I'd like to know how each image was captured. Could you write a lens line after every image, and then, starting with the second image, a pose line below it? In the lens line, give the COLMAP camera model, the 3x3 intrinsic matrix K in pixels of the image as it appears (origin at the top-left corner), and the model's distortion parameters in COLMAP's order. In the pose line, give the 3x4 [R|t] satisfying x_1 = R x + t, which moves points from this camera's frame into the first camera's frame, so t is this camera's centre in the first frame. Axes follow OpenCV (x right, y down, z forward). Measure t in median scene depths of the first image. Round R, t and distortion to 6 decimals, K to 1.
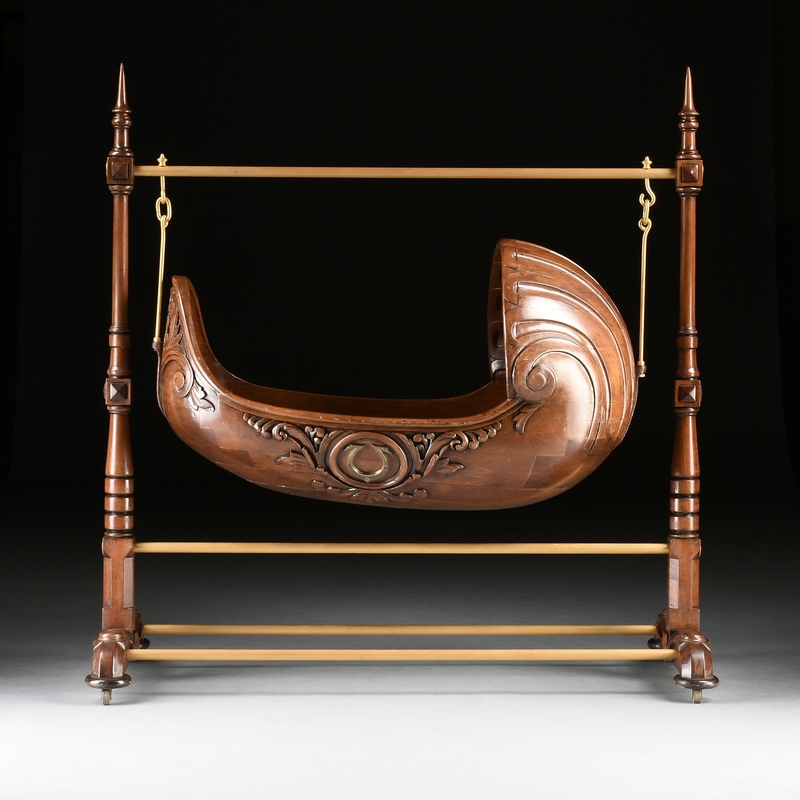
lens RADIAL K [[2008.0, 0, 400.0], [0, 2008.0, 400.0], [0, 0, 1]] dist [-0.008740, -0.050936]
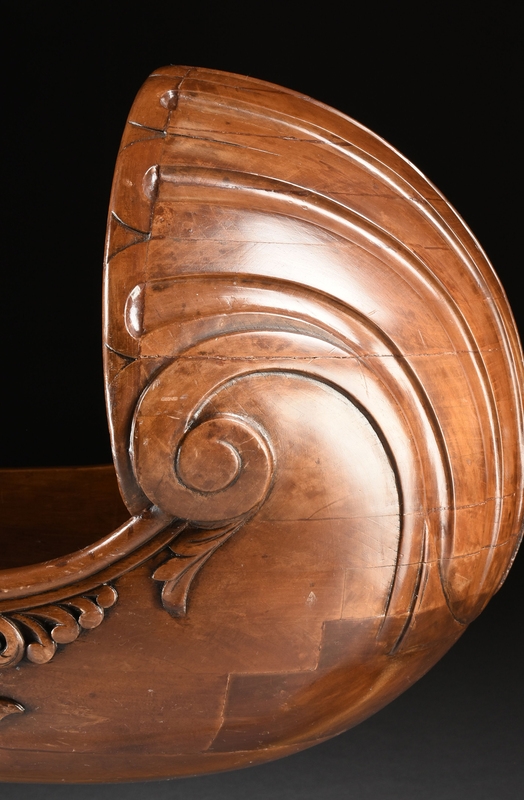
lens RADIAL K [[1549.8, 0, 262.0], [0, 1549.8, 400.0], [0, 0, 1]] dist [-0.001394, -0.021345]
pose [[0.995346, -0.025043, -0.093051, 0.098326], [0.027525, 0.999296, 0.025488, -0.025447], [0.092347, -0.027931, 0.995335, 0.736568]]
